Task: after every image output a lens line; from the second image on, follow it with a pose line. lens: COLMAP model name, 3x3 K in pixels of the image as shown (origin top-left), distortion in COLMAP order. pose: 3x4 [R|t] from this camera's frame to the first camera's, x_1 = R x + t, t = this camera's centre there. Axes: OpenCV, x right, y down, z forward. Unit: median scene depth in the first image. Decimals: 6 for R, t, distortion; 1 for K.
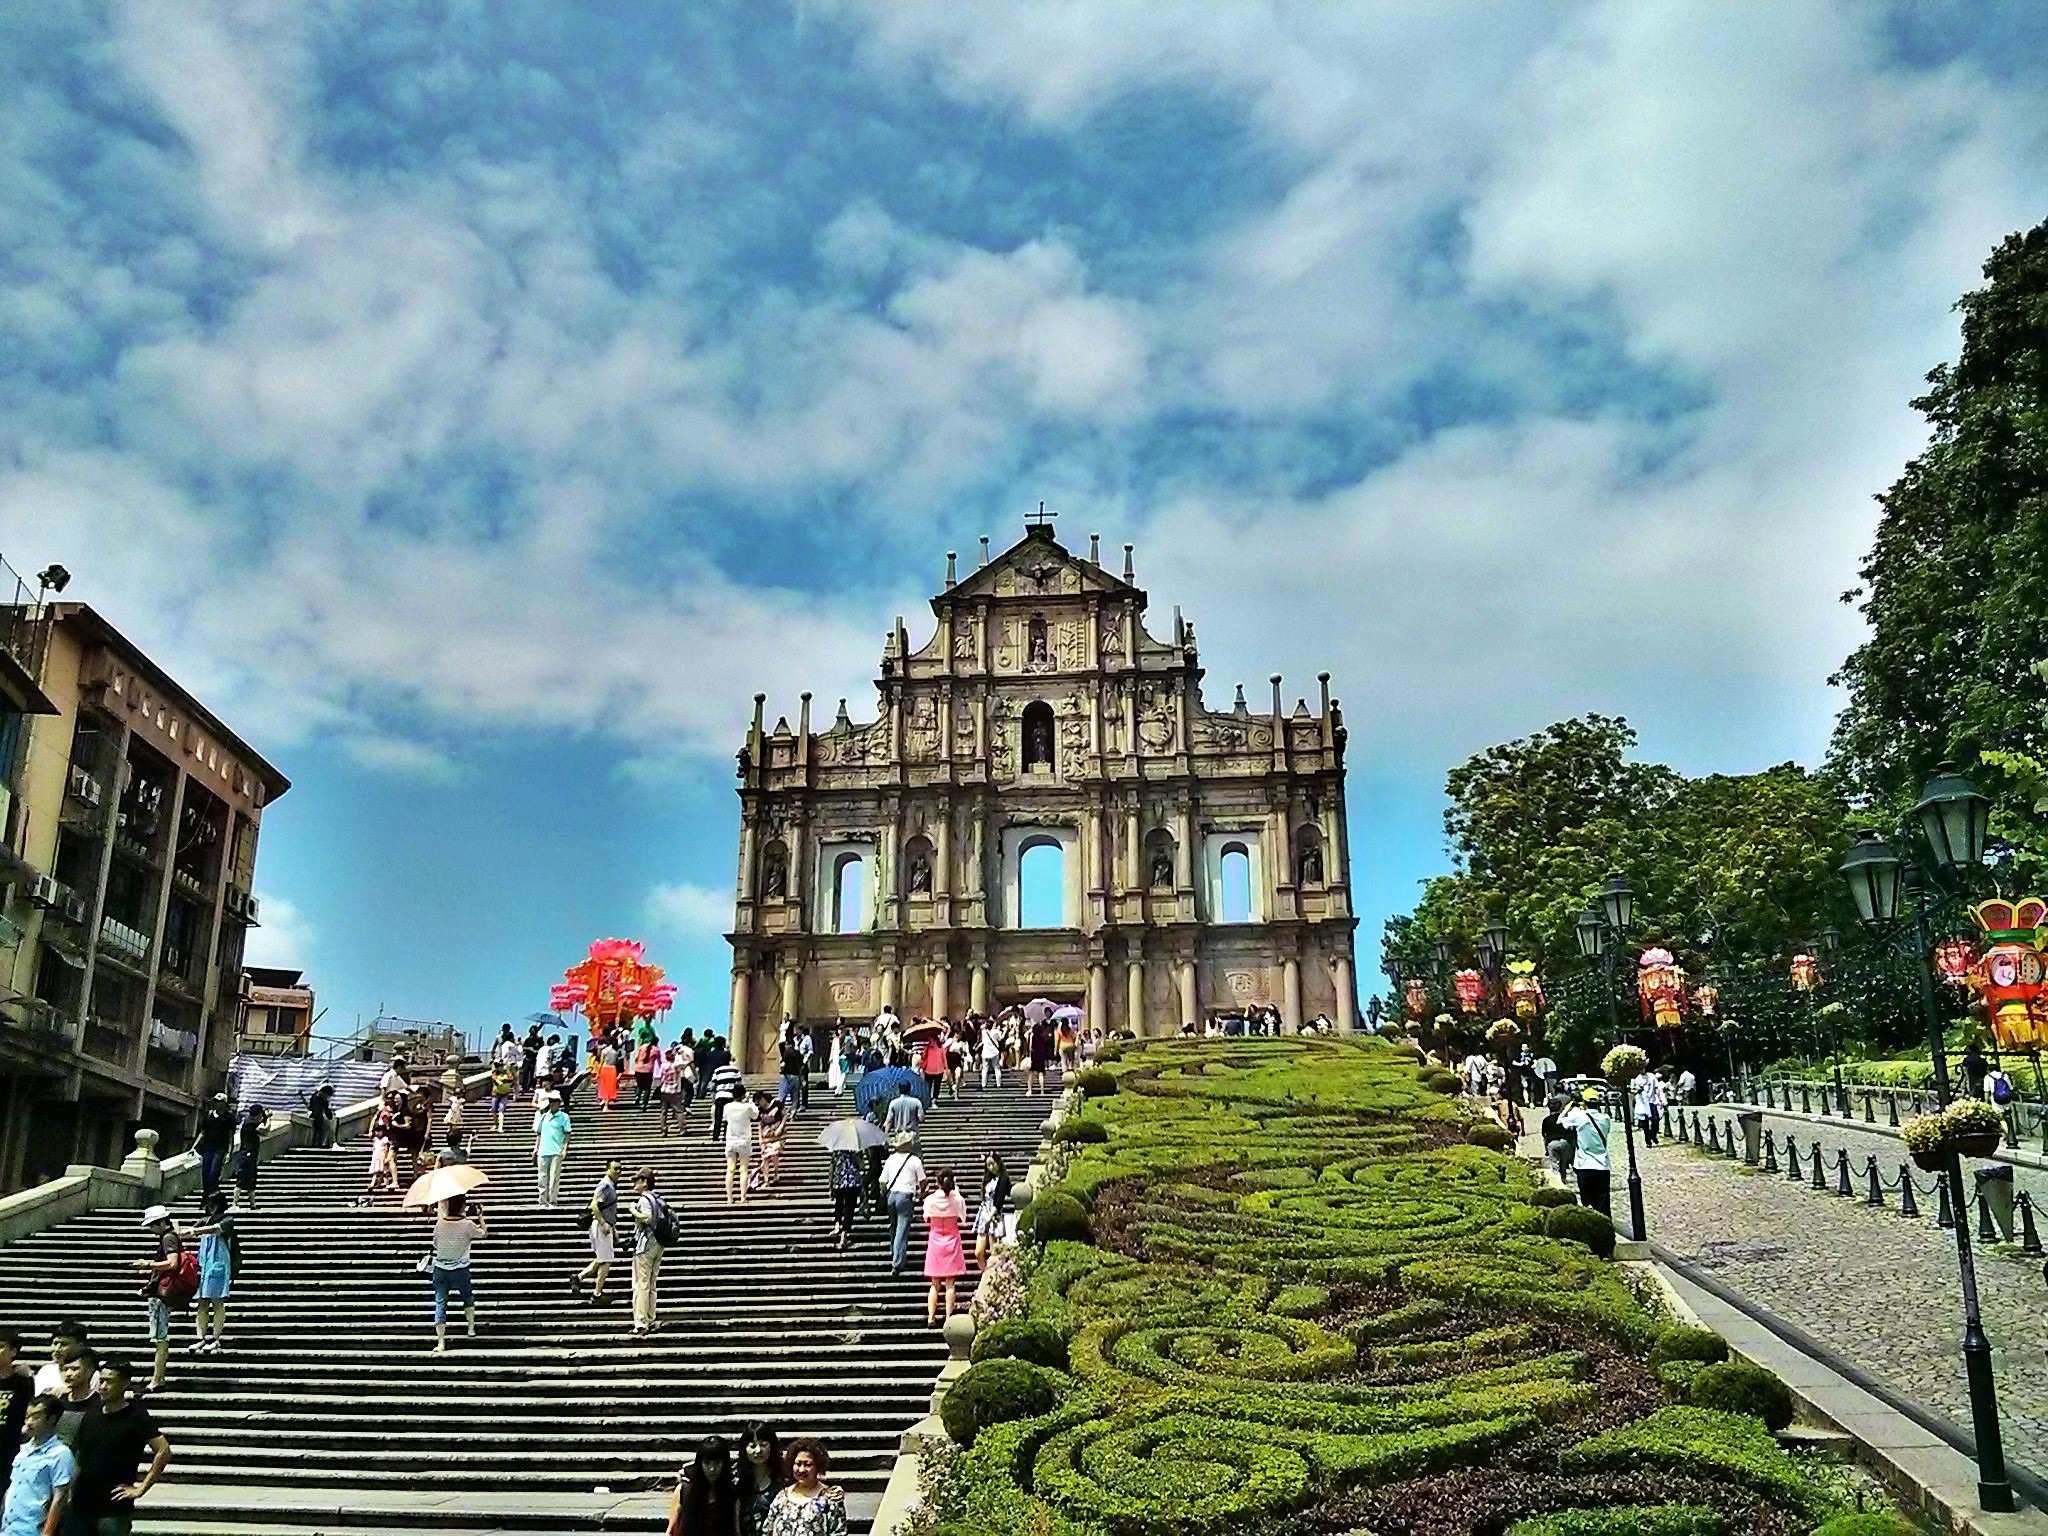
lens RADIAL K [[1722.8, 0, 1024.0], [0, 1722.8, 768.0], [0, 0, 1]] dist [0.209851, 0.001036]
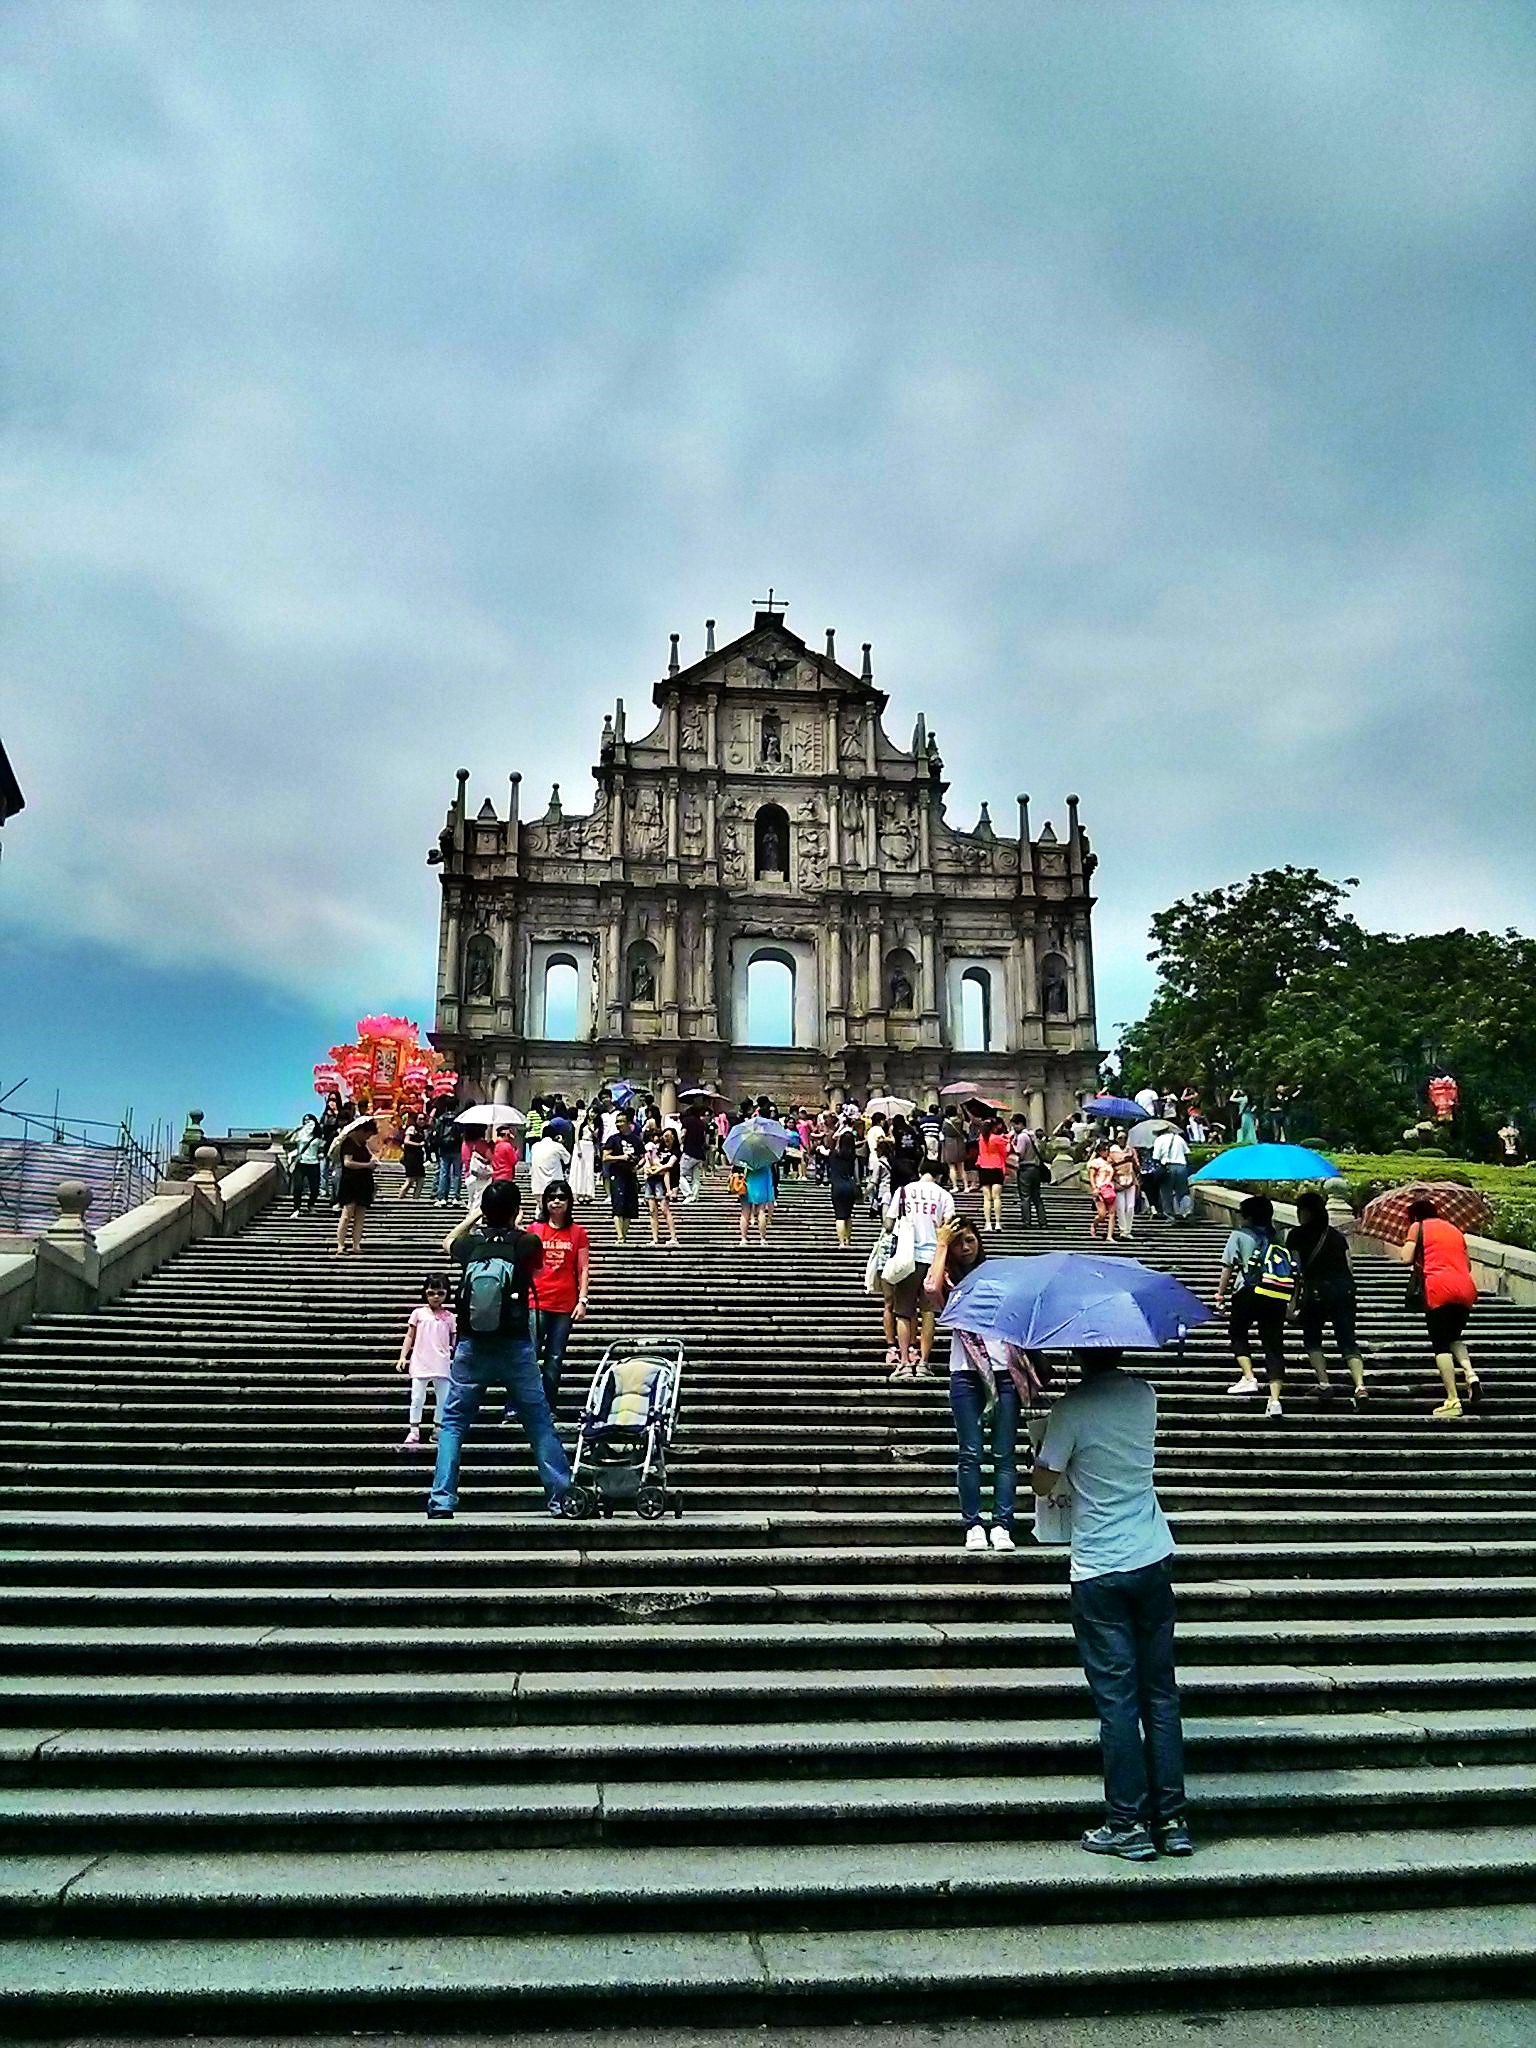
lens RADIAL K [[1722.8, 0, 768.0], [0, 1722.8, 1024.0], [0, 0, 1]] dist [0.209851, 0.001036]
pose [[0.982502, 0.056541, 0.177465, -0.153829], [-0.064942, 0.997009, 0.041888, 0.040693], [-0.174566, -0.052680, 0.983235, 0.085424]]
